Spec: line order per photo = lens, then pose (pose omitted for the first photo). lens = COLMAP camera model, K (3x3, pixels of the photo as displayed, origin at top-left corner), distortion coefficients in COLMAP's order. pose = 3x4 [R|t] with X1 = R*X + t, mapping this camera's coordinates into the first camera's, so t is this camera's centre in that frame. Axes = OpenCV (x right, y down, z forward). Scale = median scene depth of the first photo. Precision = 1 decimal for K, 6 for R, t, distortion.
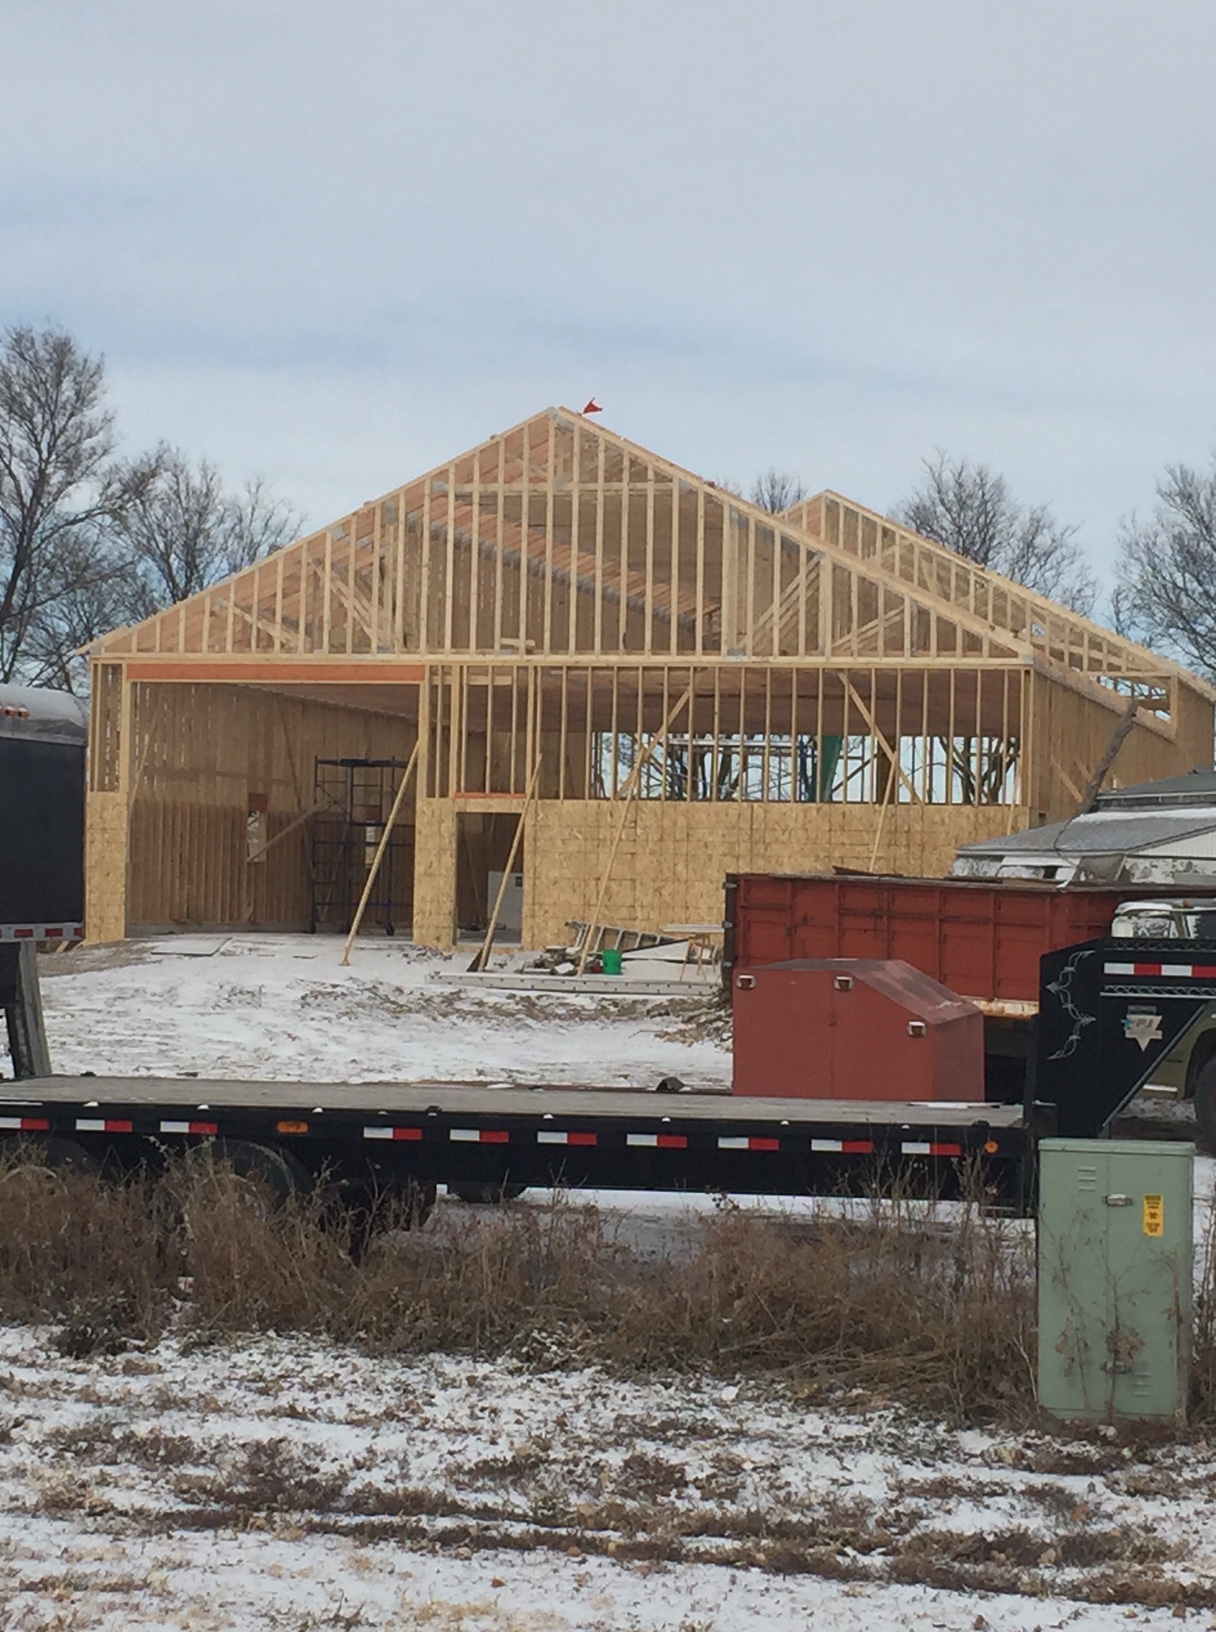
lens RADIAL K [[3504.1, 0, 607.8], [0, 3504.1, 812.5], [0, 0, 1]] dist [0.018176, 0.000000]
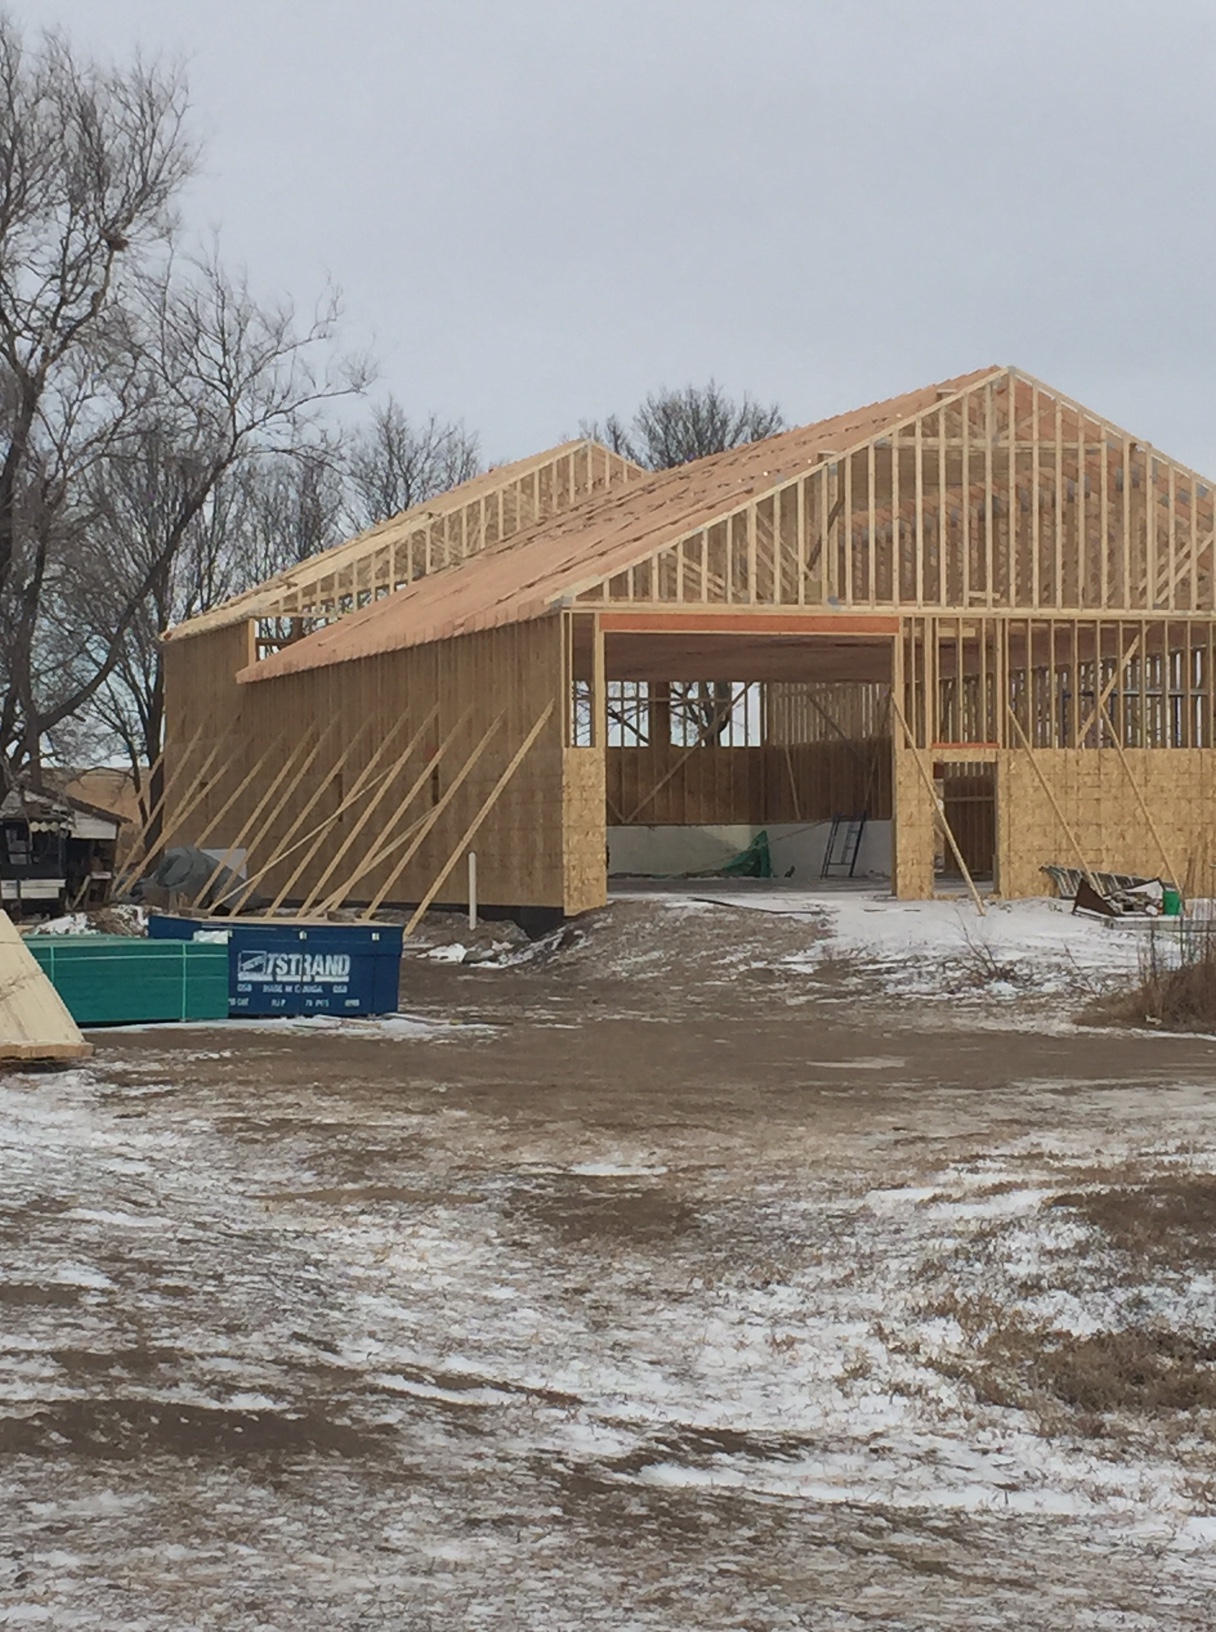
lens RADIAL K [[3504.1, 0, 607.8], [0, 3504.1, 819.2], [0, 0, 1]] dist [0.018176, 0.000000]
pose [[0.862551, -0.024354, 0.505384, -0.637487], [0.013092, 0.999581, 0.025824, -0.011127], [-0.505801, -0.015658, 0.862508, 0.172717]]
